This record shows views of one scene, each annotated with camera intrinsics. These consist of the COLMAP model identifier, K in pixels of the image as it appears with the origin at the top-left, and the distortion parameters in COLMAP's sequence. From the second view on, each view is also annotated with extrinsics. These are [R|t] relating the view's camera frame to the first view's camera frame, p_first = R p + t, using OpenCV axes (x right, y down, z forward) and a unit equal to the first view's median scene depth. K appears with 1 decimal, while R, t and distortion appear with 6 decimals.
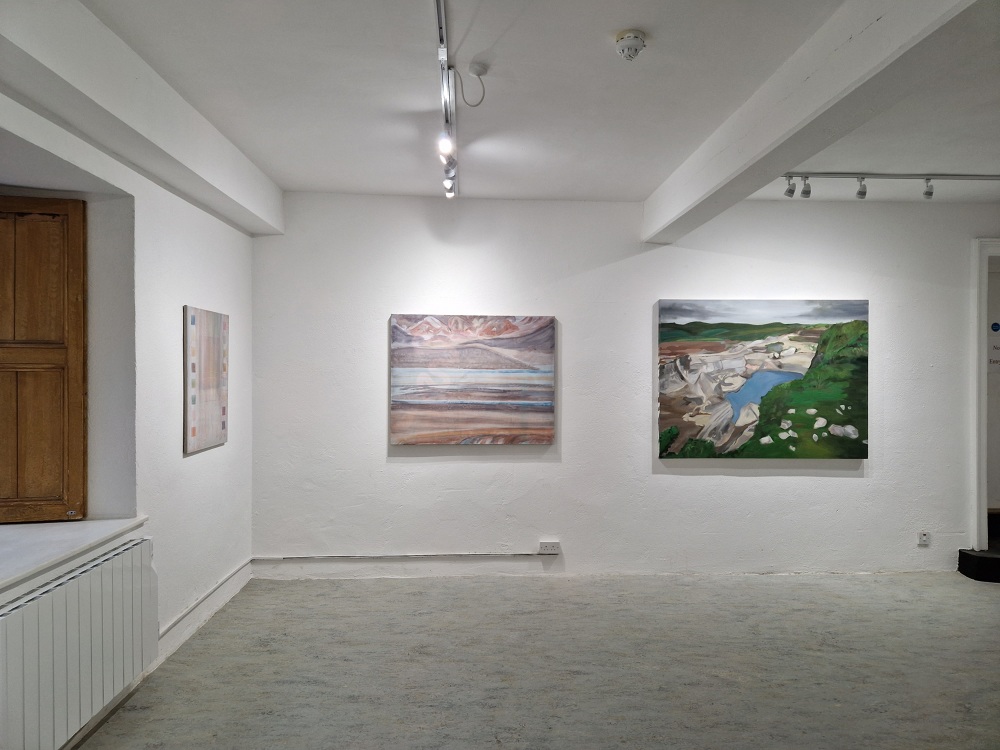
lens RADIAL K [[670.8, 0, 508.3], [0, 670.8, 377.4], [0, 0, 1]] dist [0.063646, -0.025506]
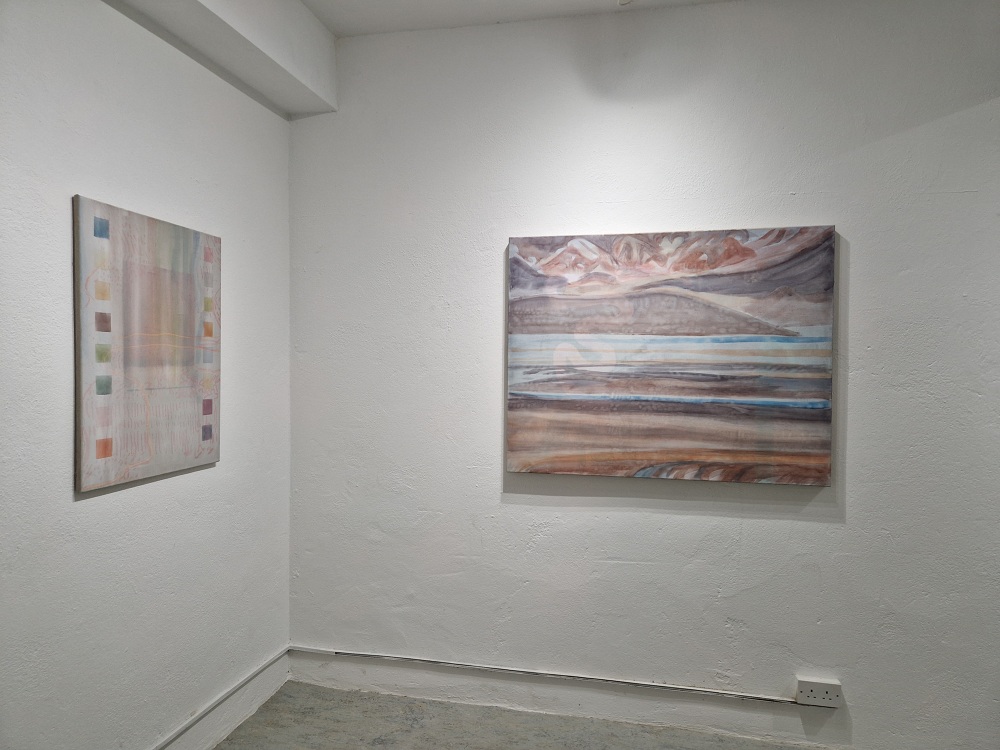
lens RADIAL K [[670.8, 0, 496.2], [0, 670.8, 372.1], [0, 0, 1]] dist [0.063646, -0.025506]
pose [[0.961518, 0.005824, -0.274680, -0.030889], [-0.005374, 0.999983, 0.002390, 0.015753], [0.274689, -0.000822, 0.961533, 0.459455]]
